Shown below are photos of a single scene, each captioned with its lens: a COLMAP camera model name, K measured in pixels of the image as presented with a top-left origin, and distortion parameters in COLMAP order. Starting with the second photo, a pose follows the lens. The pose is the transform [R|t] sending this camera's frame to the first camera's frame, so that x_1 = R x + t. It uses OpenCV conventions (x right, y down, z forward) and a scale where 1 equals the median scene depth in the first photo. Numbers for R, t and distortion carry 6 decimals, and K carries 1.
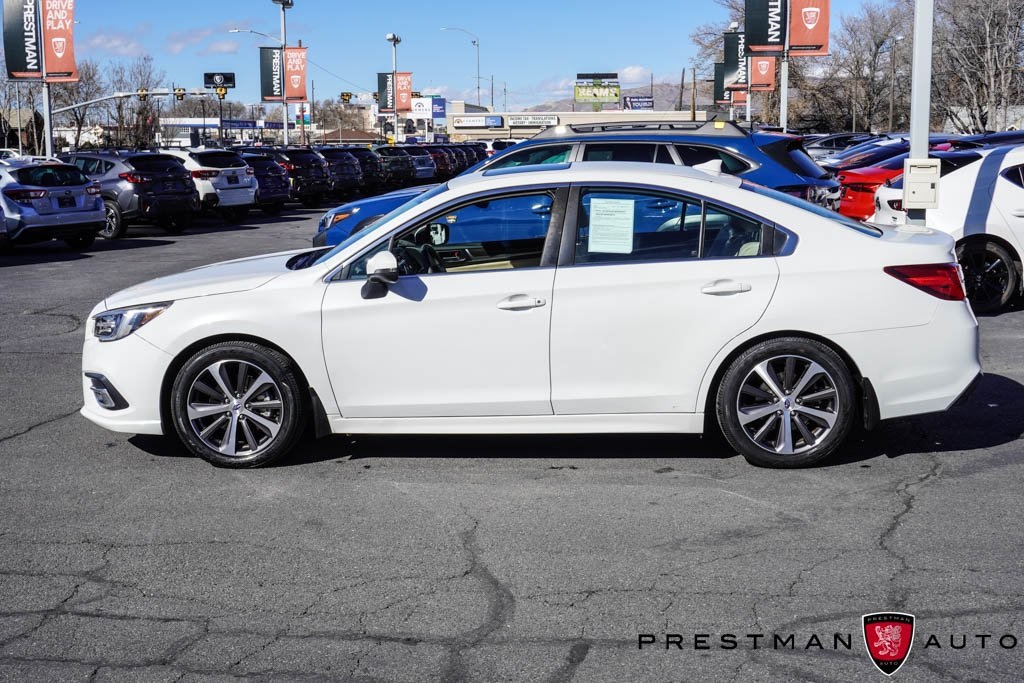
lens RADIAL K [[1292.4, 0, 514.1], [0, 1292.4, 340.5], [0, 0, 1]] dist [0.021856, 0.000000]
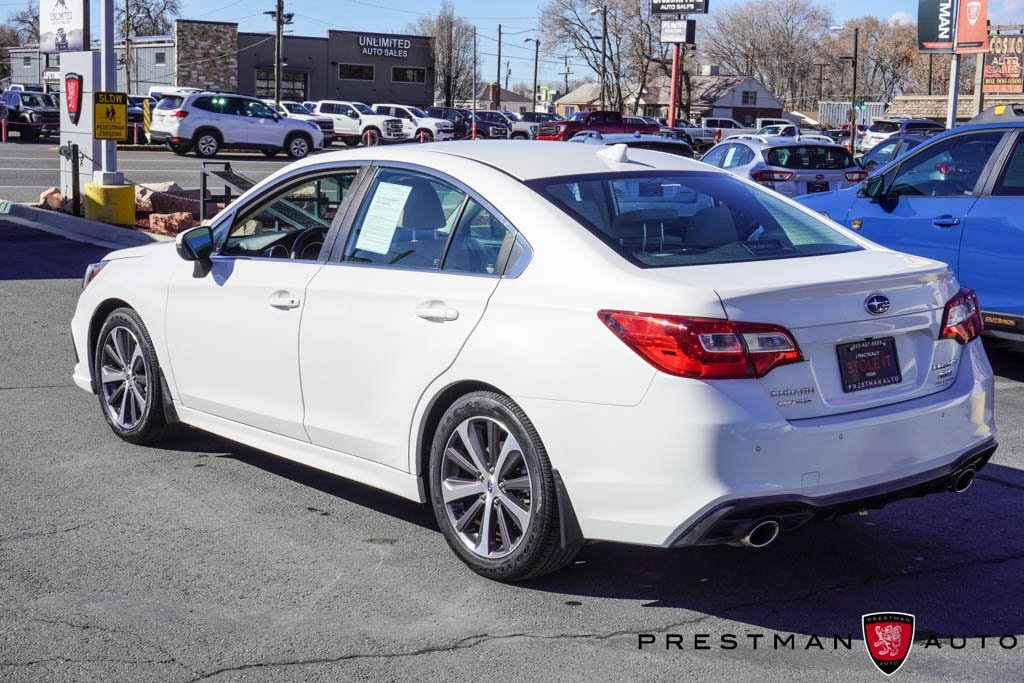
lens RADIAL K [[1508.5, 0, 511.3], [0, 1508.5, 348.5], [0, 0, 1]] dist [0.028068, 0.000000]
pose [[0.703295, 0.138651, -0.697246, 0.756827], [-0.143822, 0.988265, 0.051452, -0.067242], [0.696197, 0.064093, 0.714983, 0.398775]]
